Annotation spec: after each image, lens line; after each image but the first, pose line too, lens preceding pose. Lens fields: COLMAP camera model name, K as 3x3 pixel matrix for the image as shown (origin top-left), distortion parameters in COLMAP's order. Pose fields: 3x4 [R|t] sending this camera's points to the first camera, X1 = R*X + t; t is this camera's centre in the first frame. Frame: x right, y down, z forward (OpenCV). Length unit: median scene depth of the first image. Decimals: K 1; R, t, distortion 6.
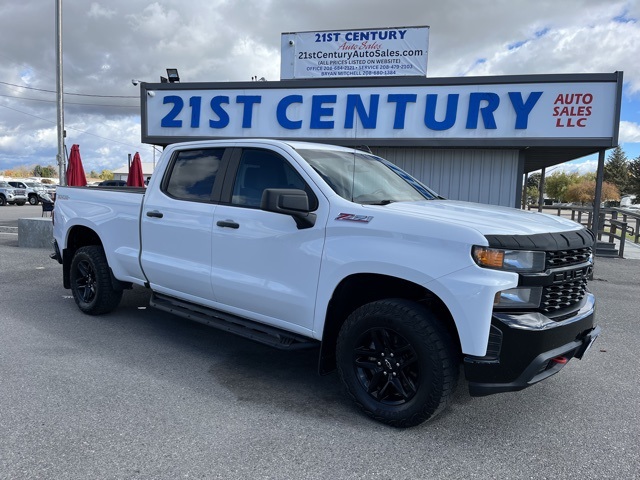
lens RADIAL K [[477.9, 0, 315.1], [0, 477.9, 237.3], [0, 0, 1]] dist [0.083554, -0.115234]
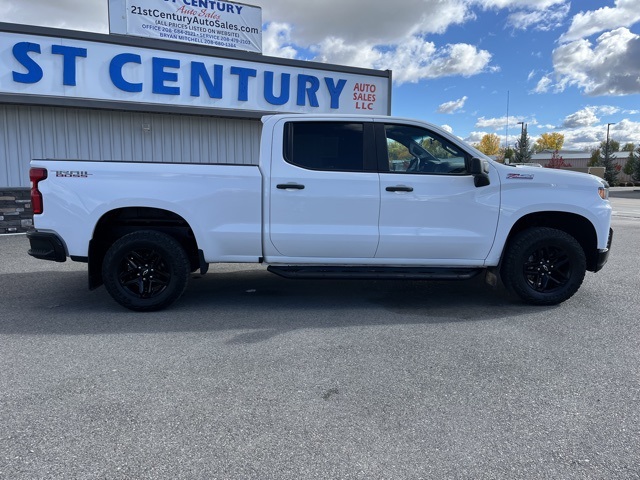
lens RADIAL K [[477.9, 0, 315.1], [0, 477.9, 237.3], [0, 0, 1]] dist [0.083554, -0.115234]
pose [[0.737657, -0.126978, 0.663128, -0.445578], [0.076409, 0.991546, 0.104868, -0.023950], [-0.670839, -0.026688, 0.741123, 0.087986]]
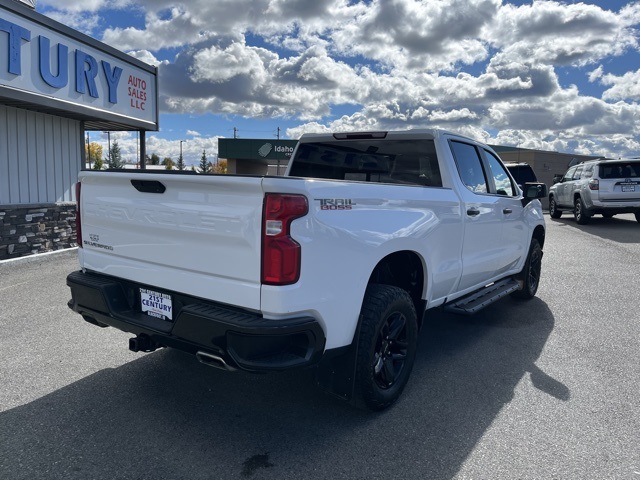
lens RADIAL K [[477.9, 0, 315.1], [0, 477.9, 237.3], [0, 0, 1]] dist [0.083554, -0.115234]
pose [[-0.055554, -0.145727, 0.987764, -0.552233], [0.054289, 0.987387, 0.148725, -0.072805], [-0.996979, 0.061887, -0.046942, 0.600509]]
